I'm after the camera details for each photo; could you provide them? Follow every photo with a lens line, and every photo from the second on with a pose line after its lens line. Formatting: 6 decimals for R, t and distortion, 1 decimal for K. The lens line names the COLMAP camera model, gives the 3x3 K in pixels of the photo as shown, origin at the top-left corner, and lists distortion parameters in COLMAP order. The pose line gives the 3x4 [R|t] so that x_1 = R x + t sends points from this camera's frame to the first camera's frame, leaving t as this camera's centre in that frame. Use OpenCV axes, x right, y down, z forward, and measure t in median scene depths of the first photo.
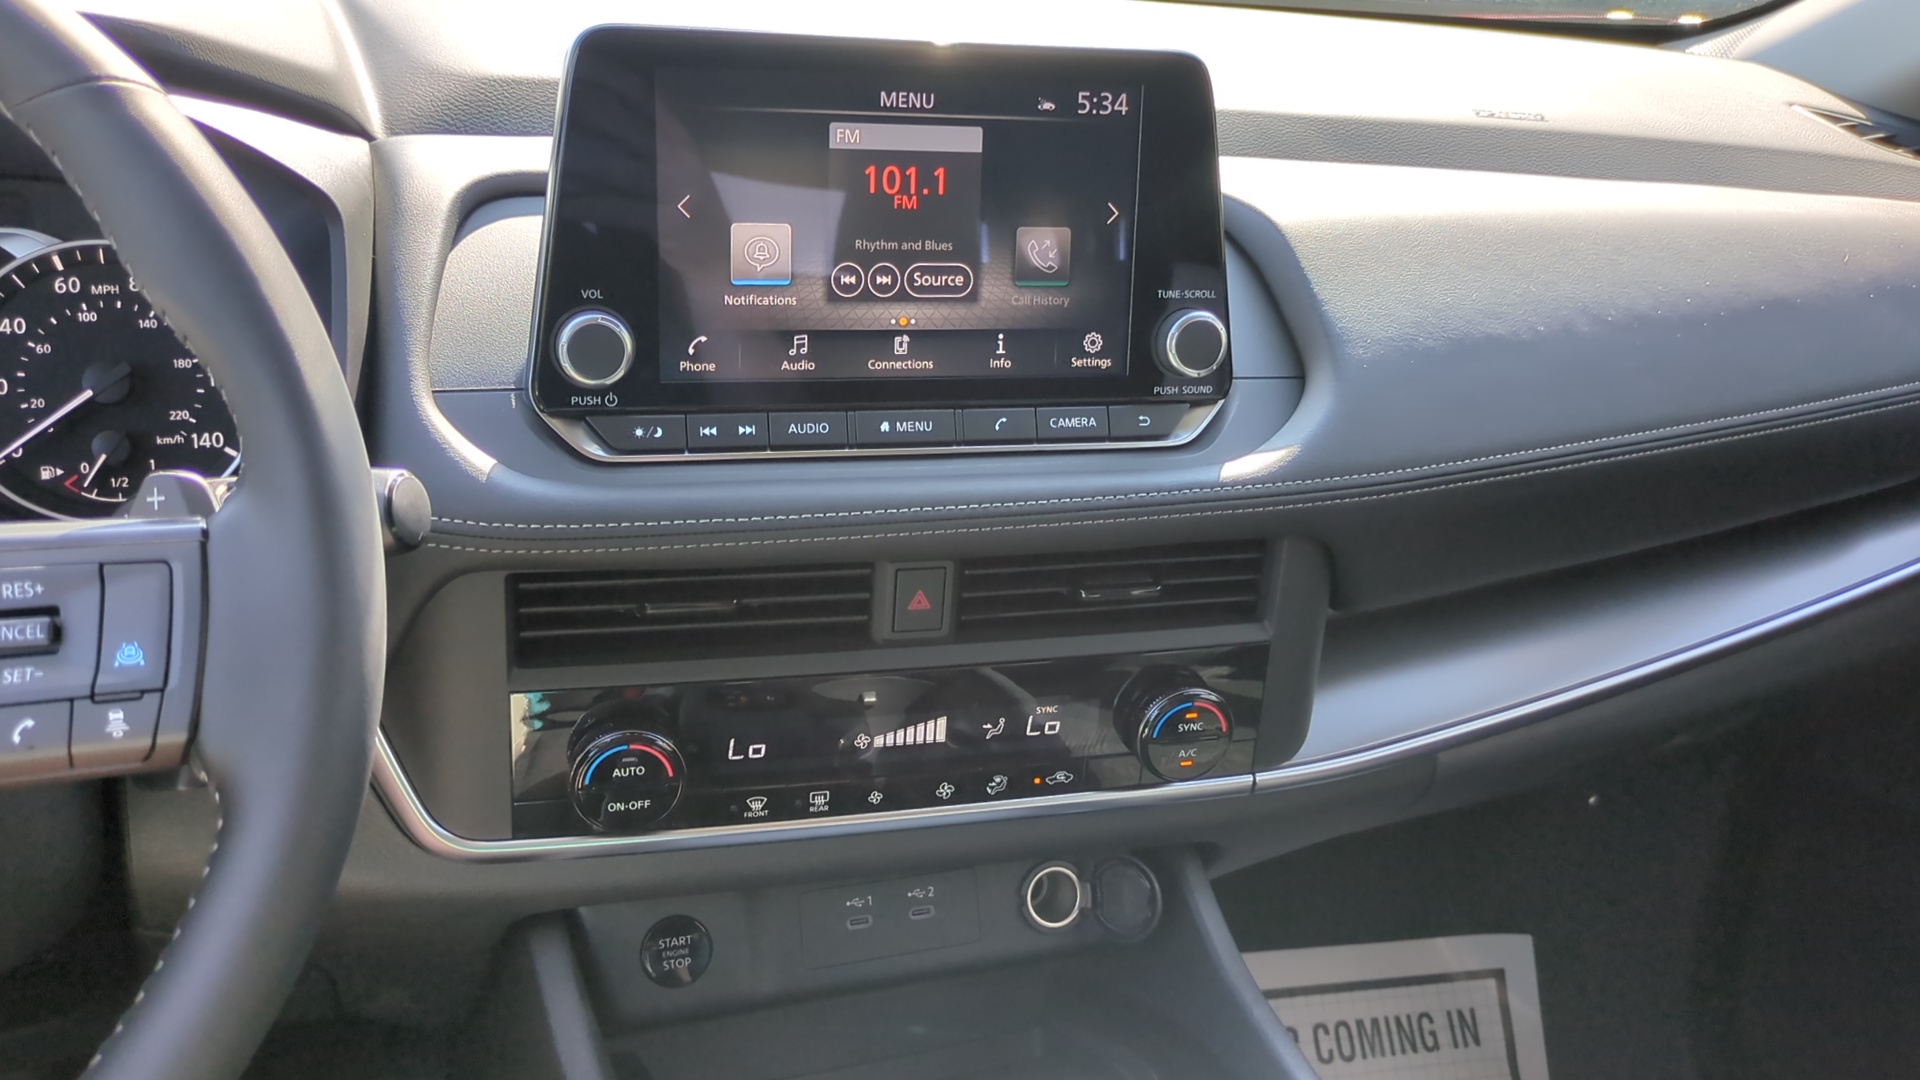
lens RADIAL K [[1628.7, 0, 954.6], [0, 1628.7, 535.1], [0, 0, 1]] dist [0.051262, -0.097259]
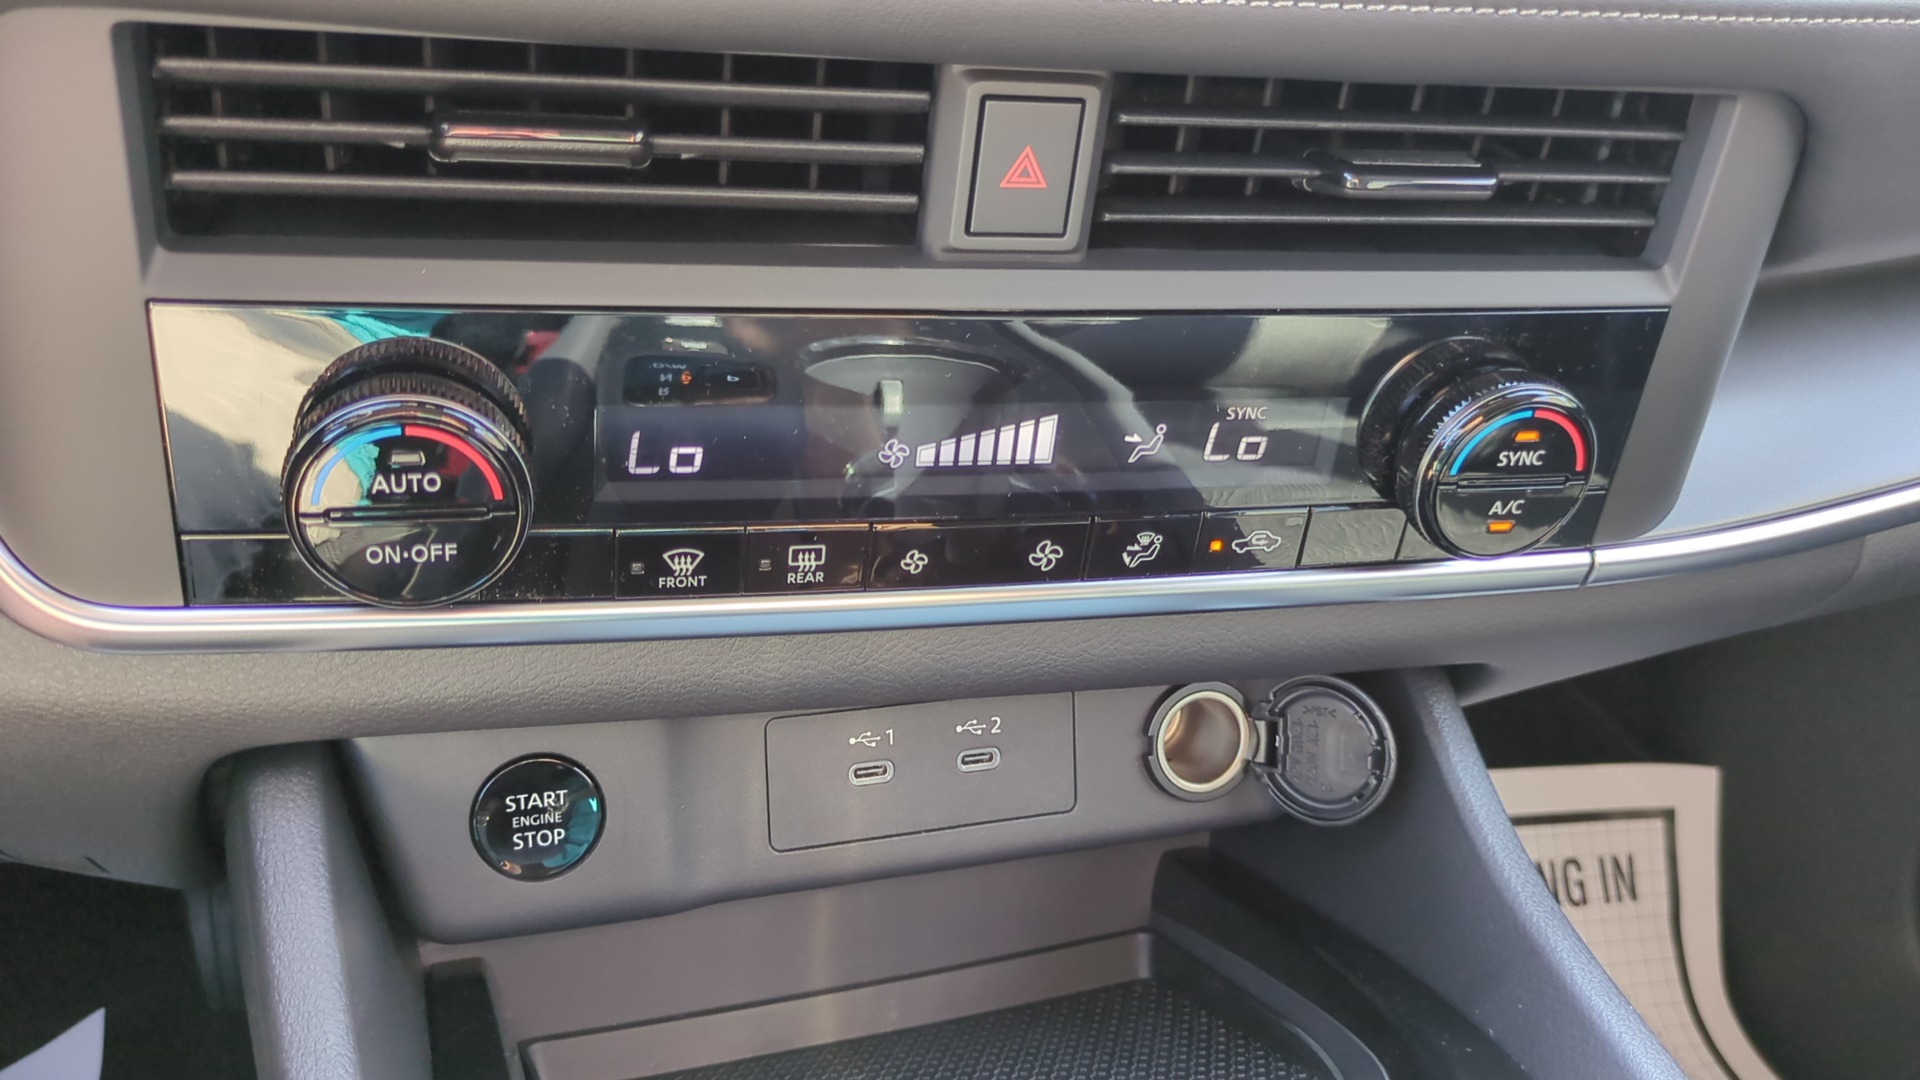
lens RADIAL K [[1628.7, 0, 954.6], [0, 1628.7, 535.1], [0, 0, 1]] dist [0.051262, -0.097259]
pose [[0.998753, 0.049878, 0.002359, -0.037797], [-0.049684, 0.987935, 0.146682, 0.076328], [0.004986, -0.146616, 0.989181, 0.491734]]
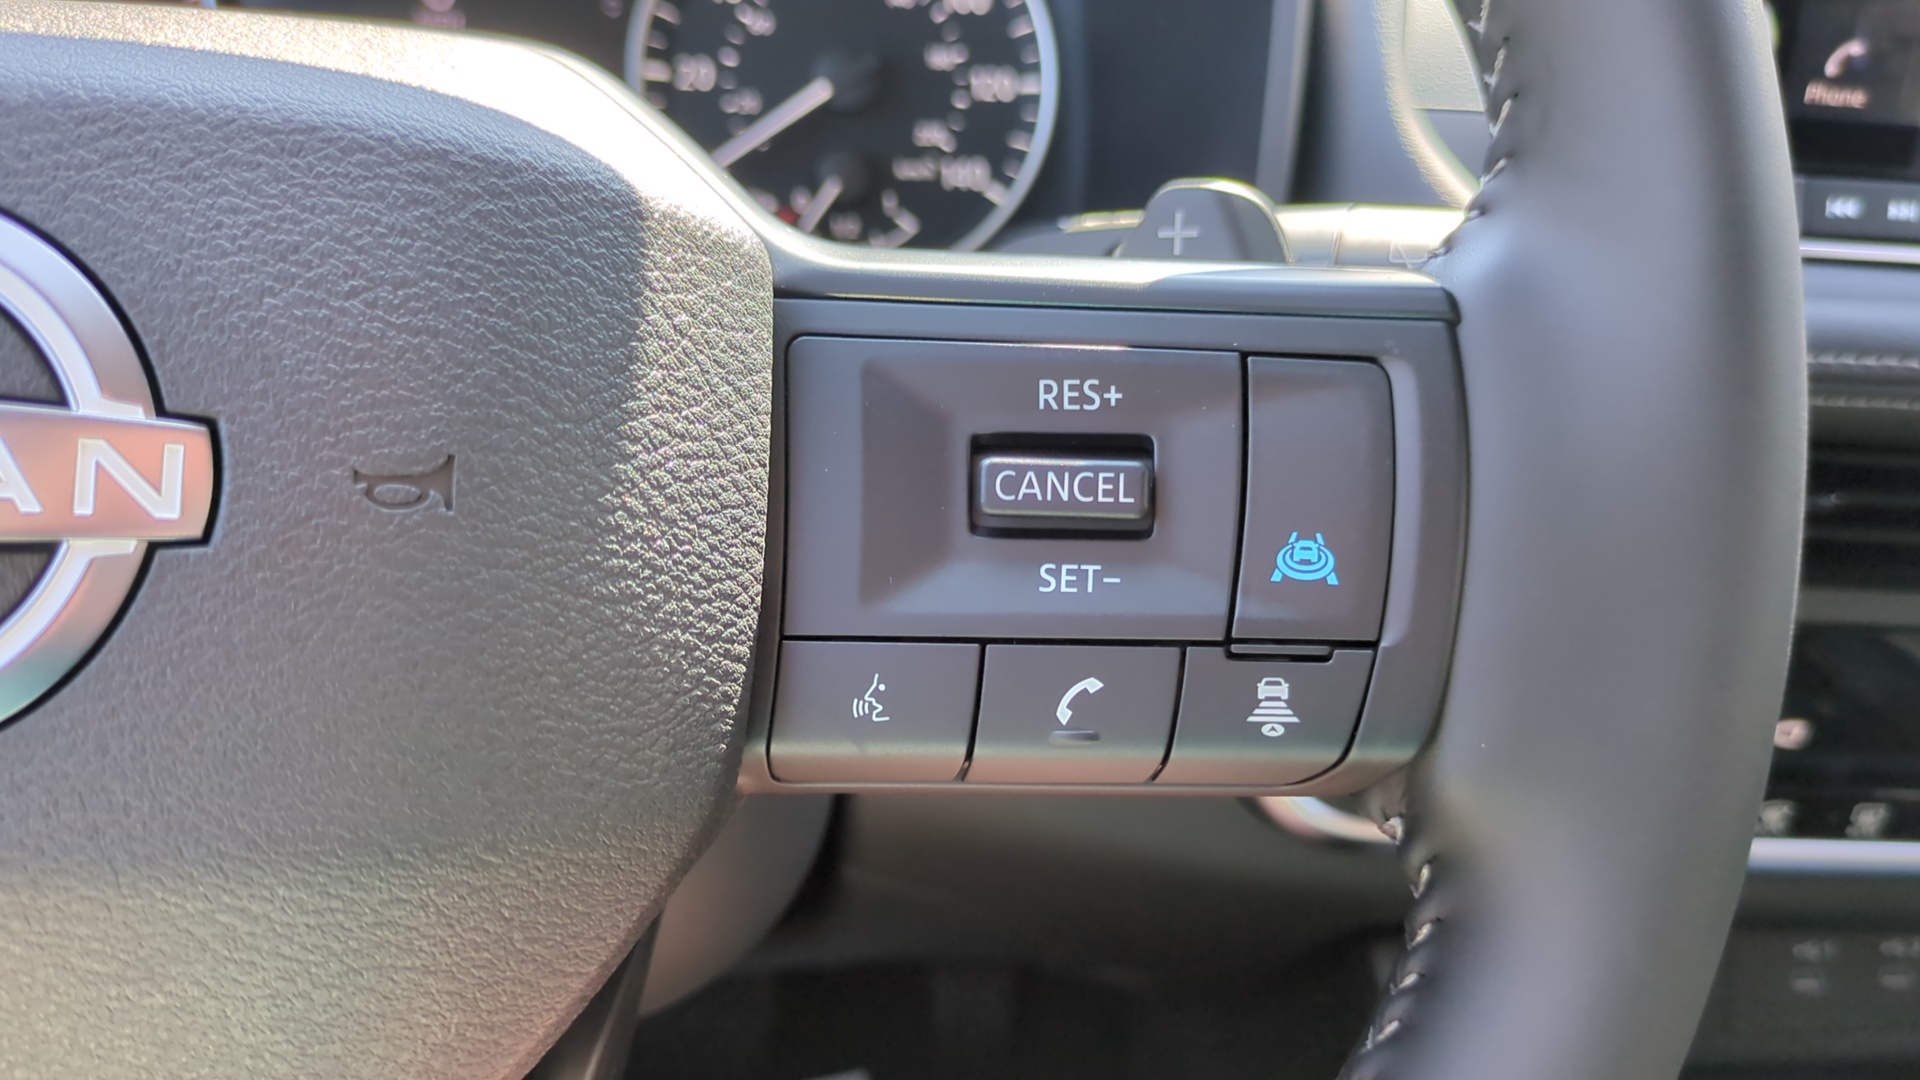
lens RADIAL K [[1628.7, 0, 954.6], [0, 1628.7, 535.1], [0, 0, 1]] dist [0.051262, -0.097259]
pose [[0.970919, 0.108957, -0.213177, -0.304145], [-0.085919, 0.989698, 0.114525, 0.013898], [0.223459, -0.092879, 0.970278, 0.327400]]
